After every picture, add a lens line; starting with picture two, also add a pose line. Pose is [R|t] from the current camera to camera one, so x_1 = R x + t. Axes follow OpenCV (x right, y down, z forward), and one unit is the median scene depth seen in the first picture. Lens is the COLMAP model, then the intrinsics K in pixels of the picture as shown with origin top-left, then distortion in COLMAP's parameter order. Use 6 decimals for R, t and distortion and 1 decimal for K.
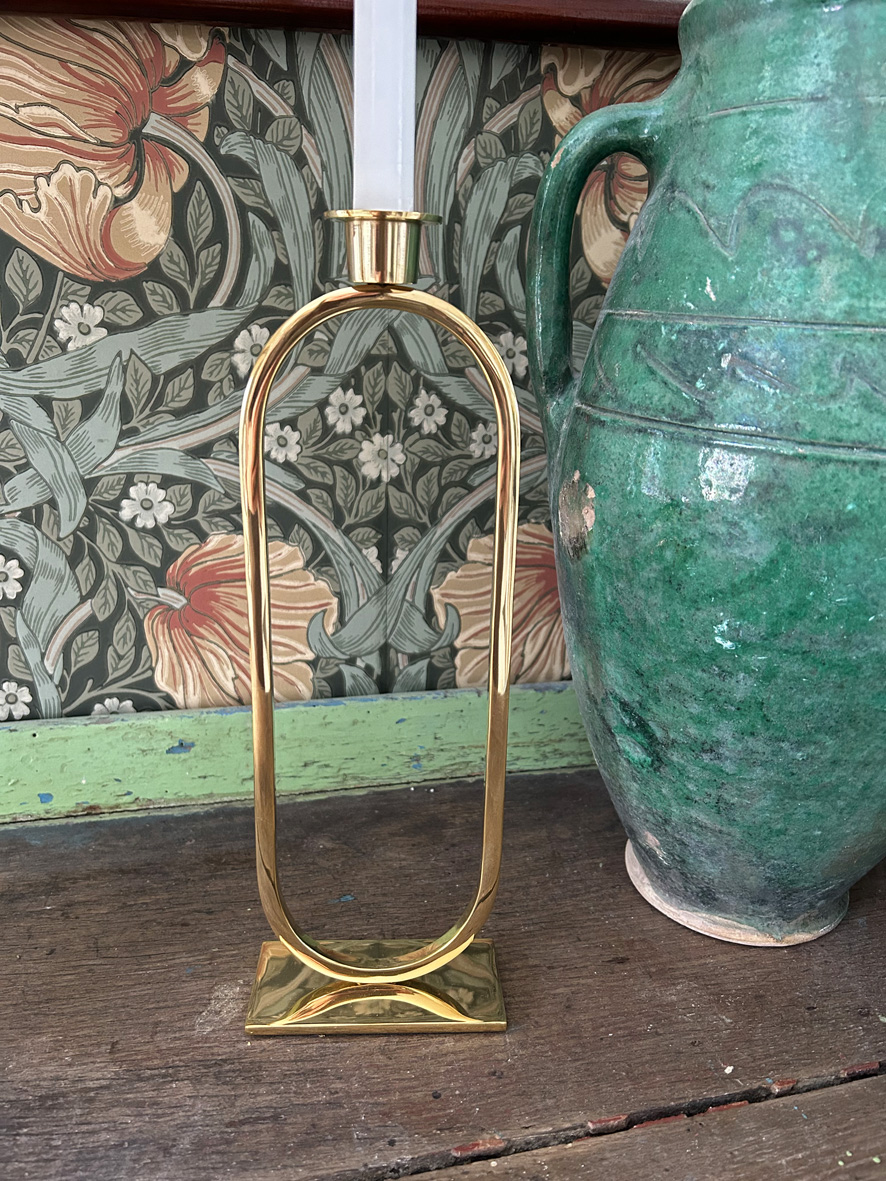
lens RADIAL K [[918.7, 0, 454.3], [0, 918.7, 598.4], [0, 0, 1]] dist [0.052172, -0.077443]
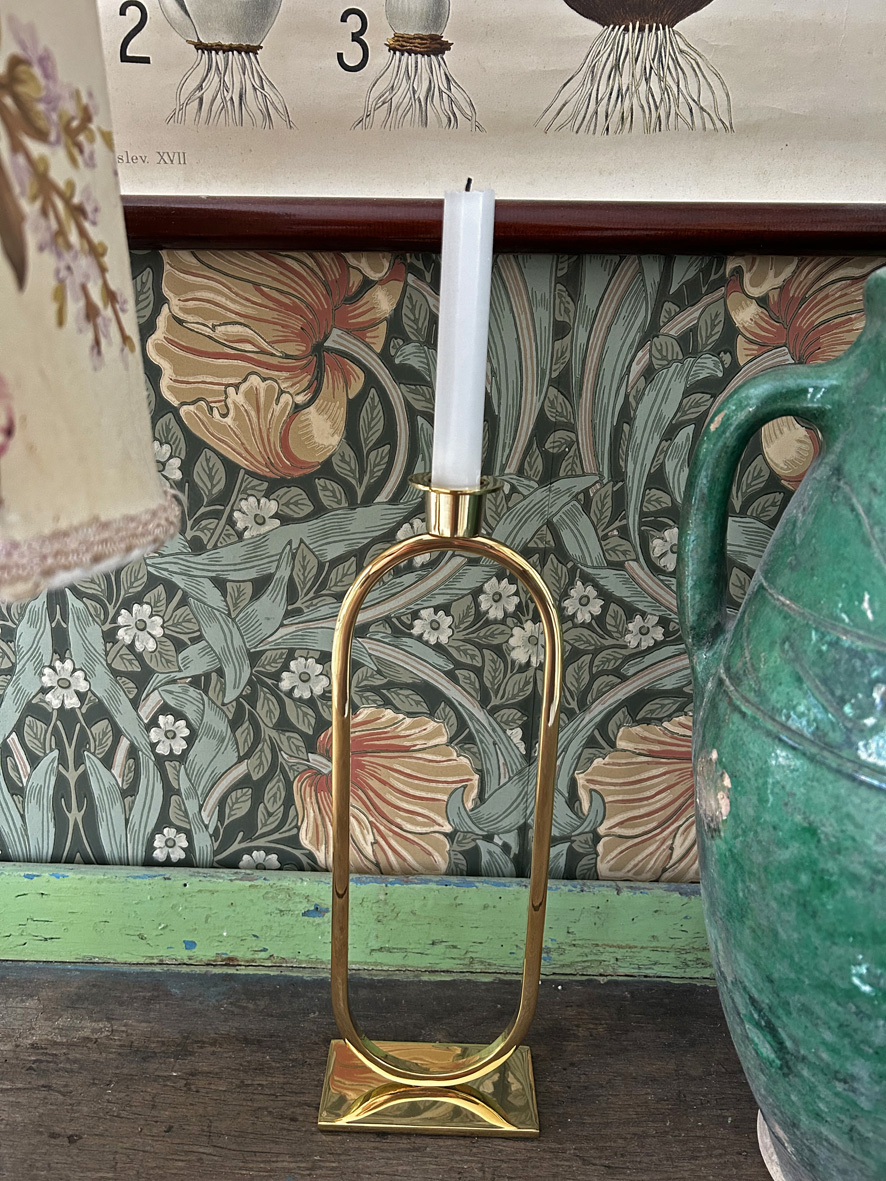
lens RADIAL K [[918.7, 0, 447.3], [0, 918.7, 598.4], [0, 0, 1]] dist [0.052172, -0.077443]
pose [[0.973296, 0.076310, -0.216497, 0.043380], [-0.083614, 0.996190, -0.024764, -0.176302], [0.213783, 0.042205, 0.975969, 0.013777]]
